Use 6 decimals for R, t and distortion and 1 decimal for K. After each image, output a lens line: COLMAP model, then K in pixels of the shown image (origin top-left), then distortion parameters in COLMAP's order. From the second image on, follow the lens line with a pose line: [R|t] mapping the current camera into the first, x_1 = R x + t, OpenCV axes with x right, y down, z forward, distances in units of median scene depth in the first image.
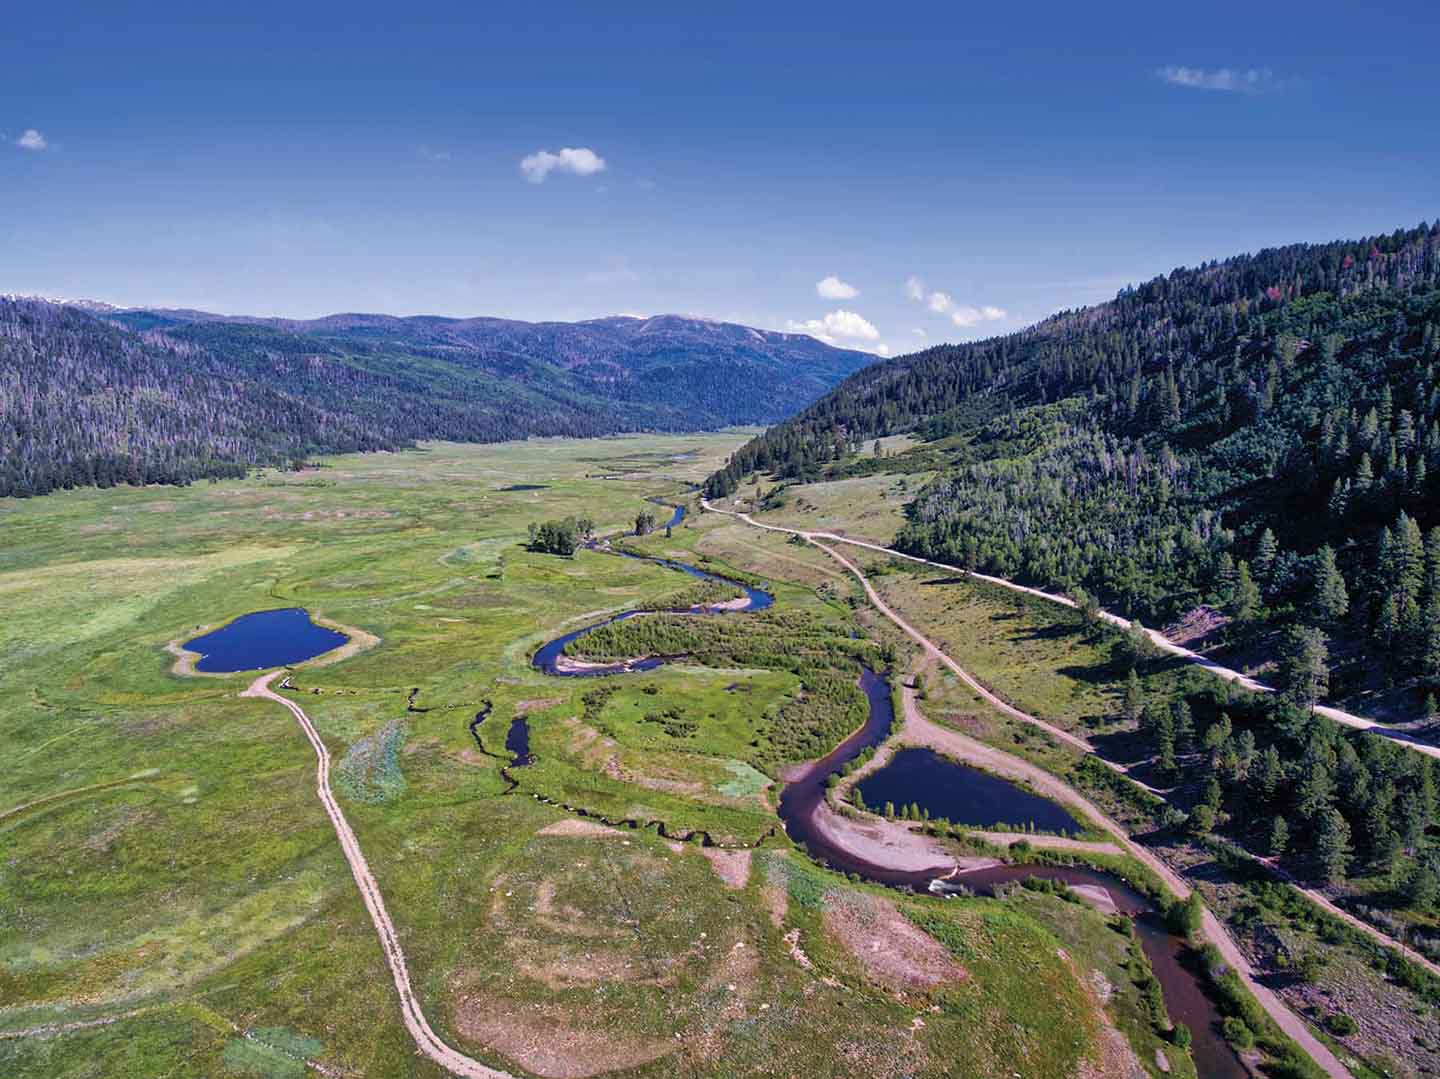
lens RADIAL K [[850.9, 0, 720.0], [0, 850.9, 539.5], [0, 0, 1]] dist [-0.004705, 0.000744]
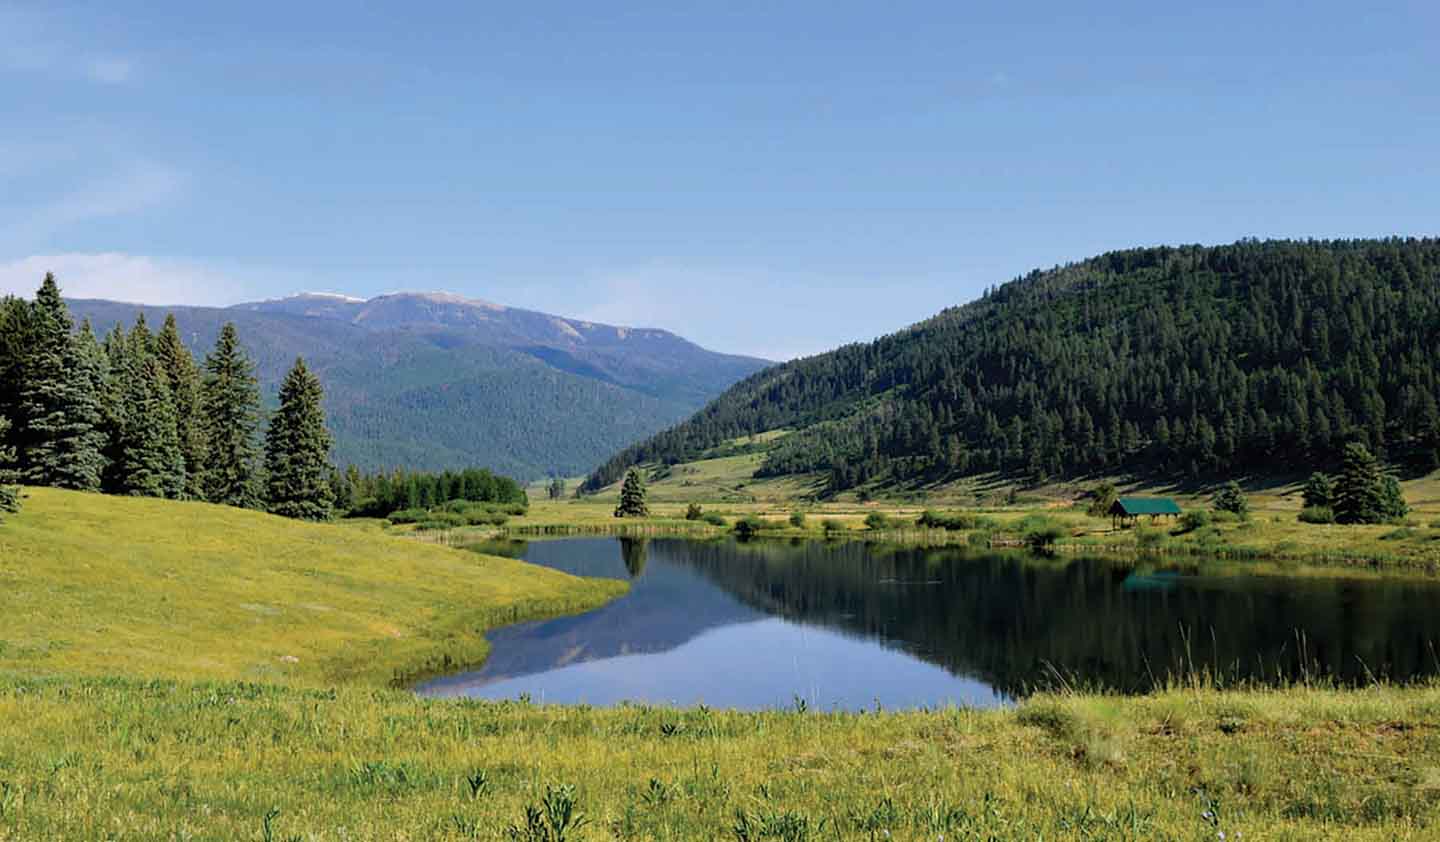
lens RADIAL K [[1826.3, 0, 720.0], [0, 1826.3, 421.0], [0, 0, 1]] dist [0.001471, -0.531242]
pose [[0.991126, -0.011097, 0.132458, -0.051676], [0.035325, 0.982665, -0.181995, 0.093608], [-0.128143, 0.185059, 0.974337, -0.400203]]
